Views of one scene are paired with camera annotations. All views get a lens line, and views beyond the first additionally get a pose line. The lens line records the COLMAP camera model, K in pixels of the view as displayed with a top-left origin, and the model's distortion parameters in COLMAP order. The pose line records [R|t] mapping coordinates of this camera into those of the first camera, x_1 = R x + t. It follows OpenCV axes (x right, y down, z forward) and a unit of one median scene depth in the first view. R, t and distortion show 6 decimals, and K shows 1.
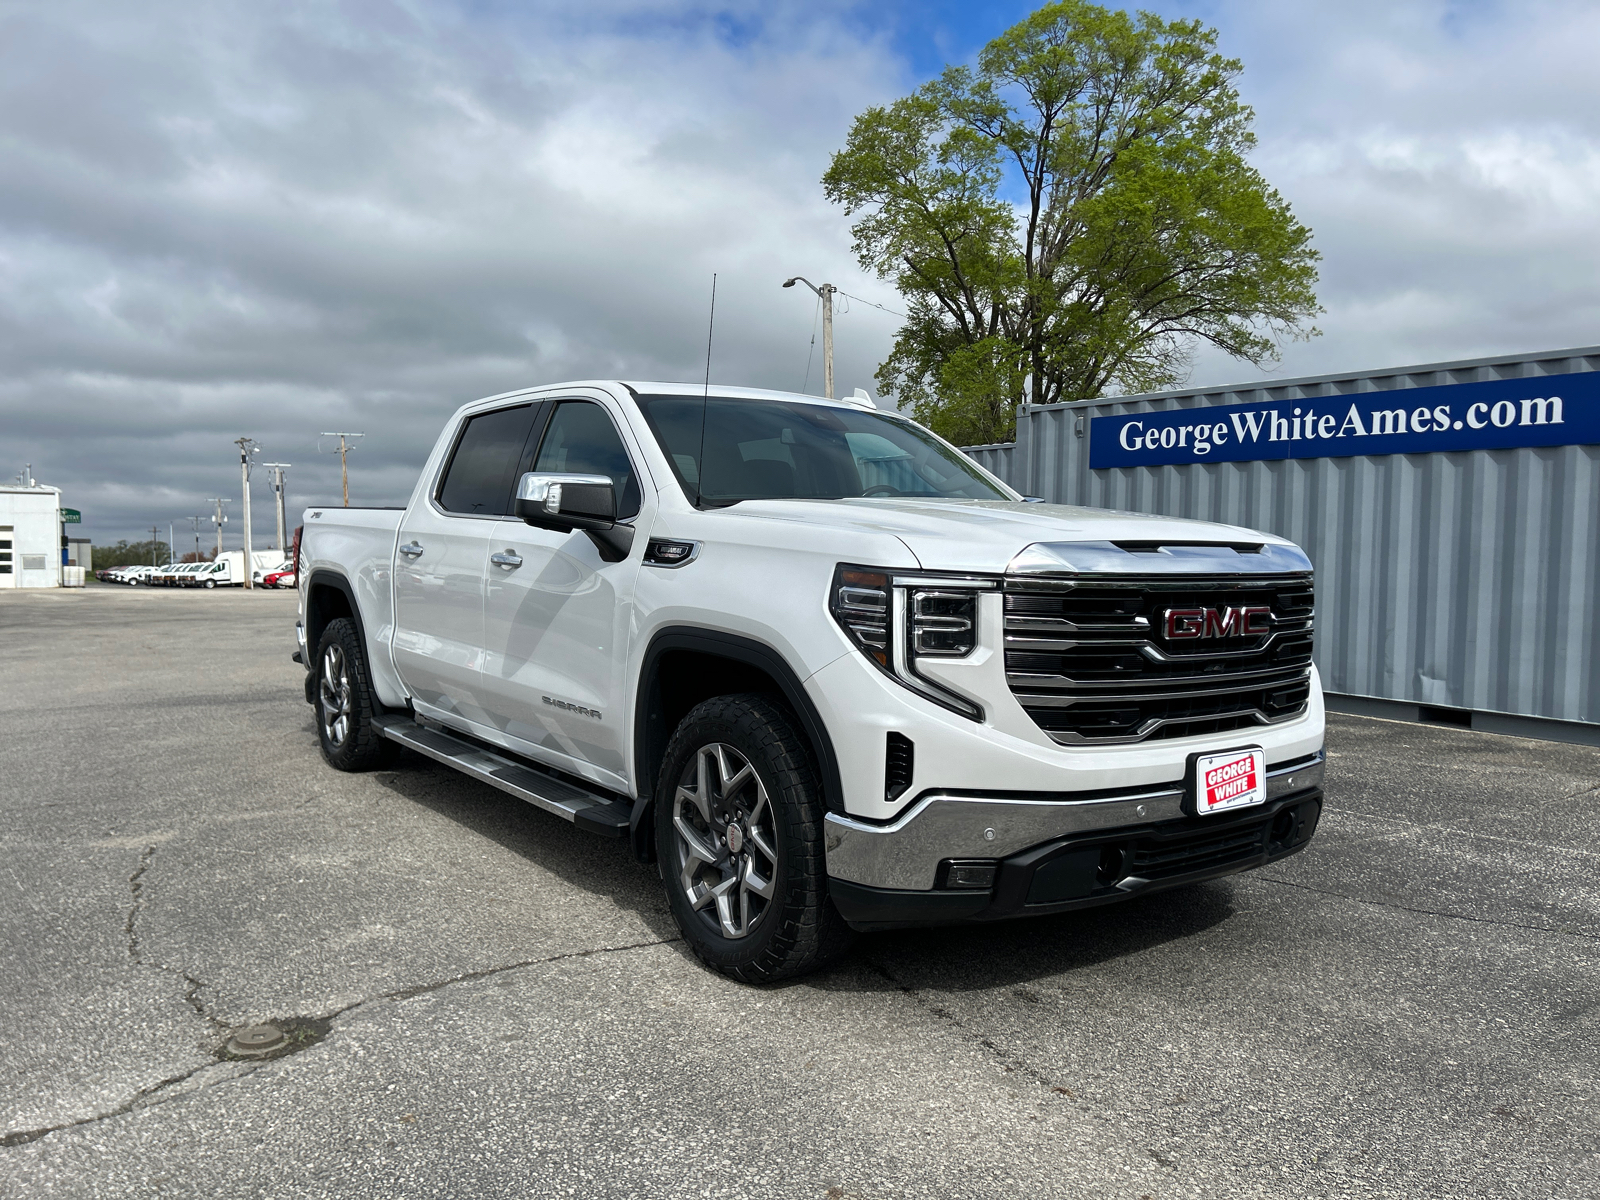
lens RADIAL K [[1210.5, 0, 787.4], [0, 1210.5, 600.4], [0, 0, 1]] dist [0.058035, -0.048761]
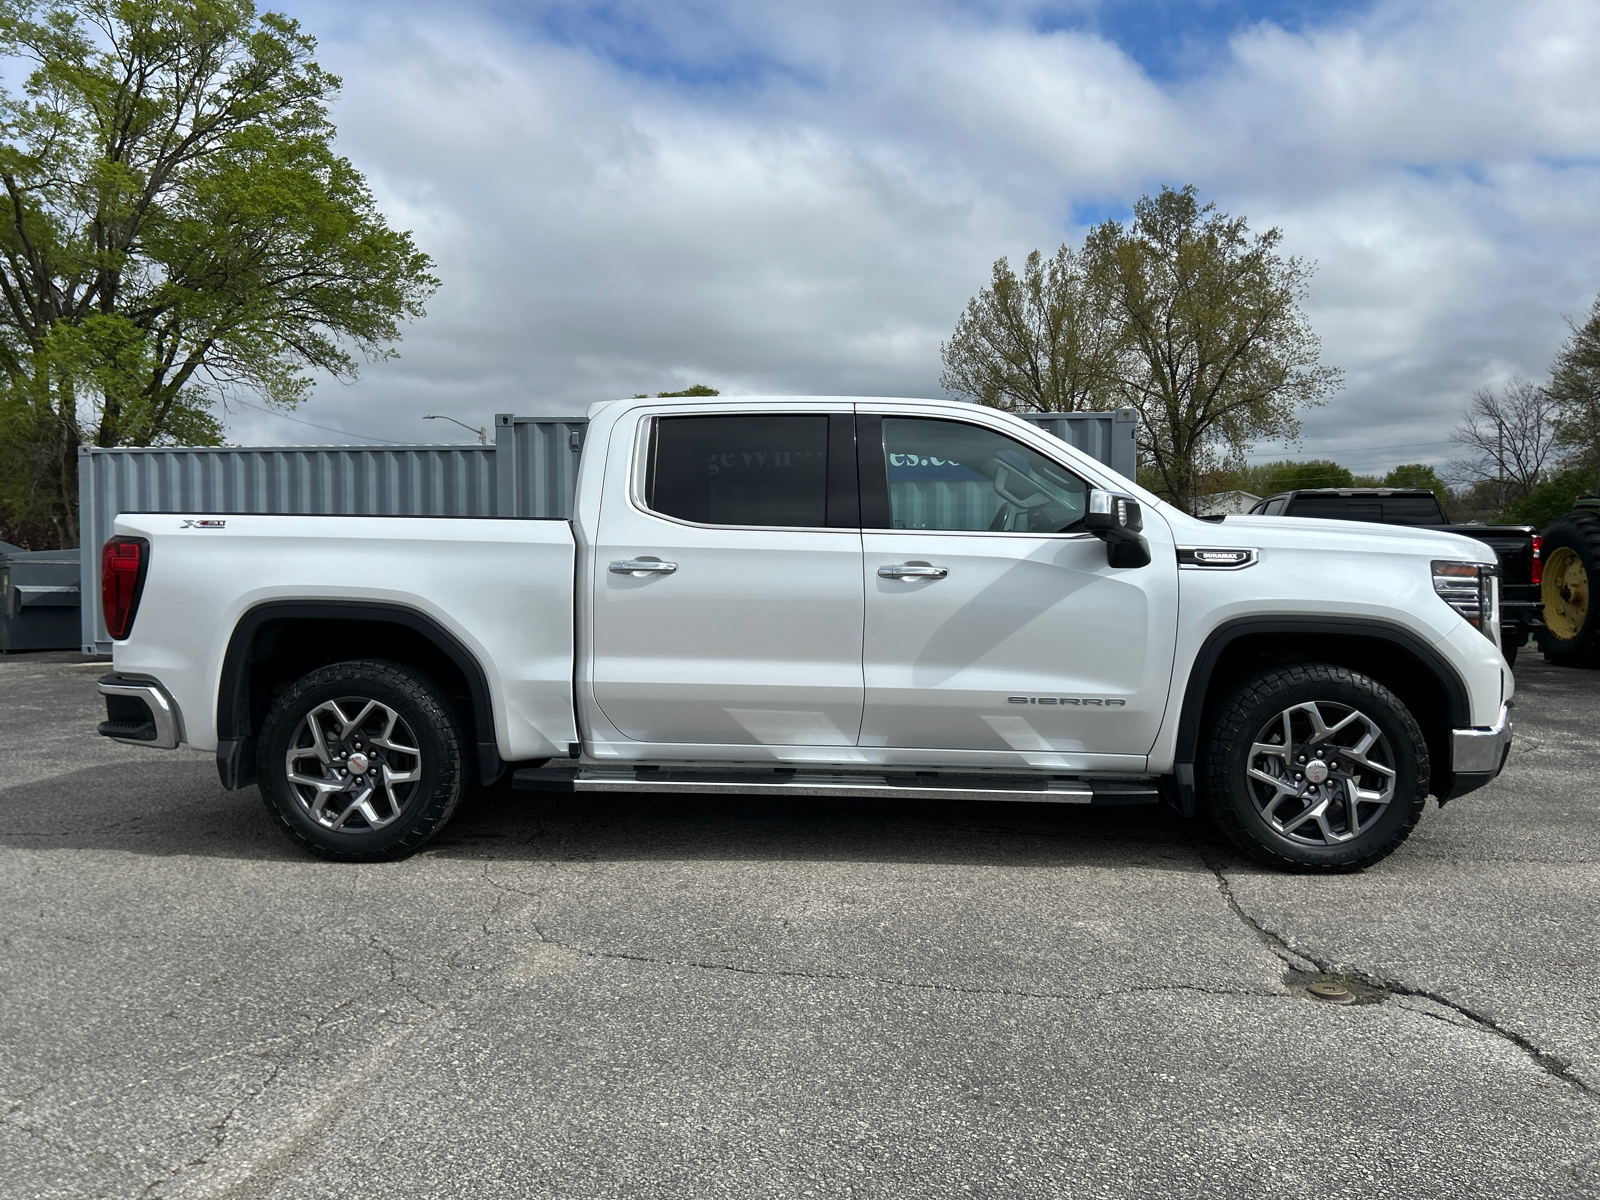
lens RADIAL K [[1210.5, 0, 787.4], [0, 1210.5, 600.4], [0, 0, 1]] dist [0.058035, -0.048761]
pose [[0.641692, -0.044715, 0.765658, -1.300197], [0.049618, 0.998628, 0.016736, -0.037742], [-0.765356, 0.027251, 0.643030, 0.525884]]
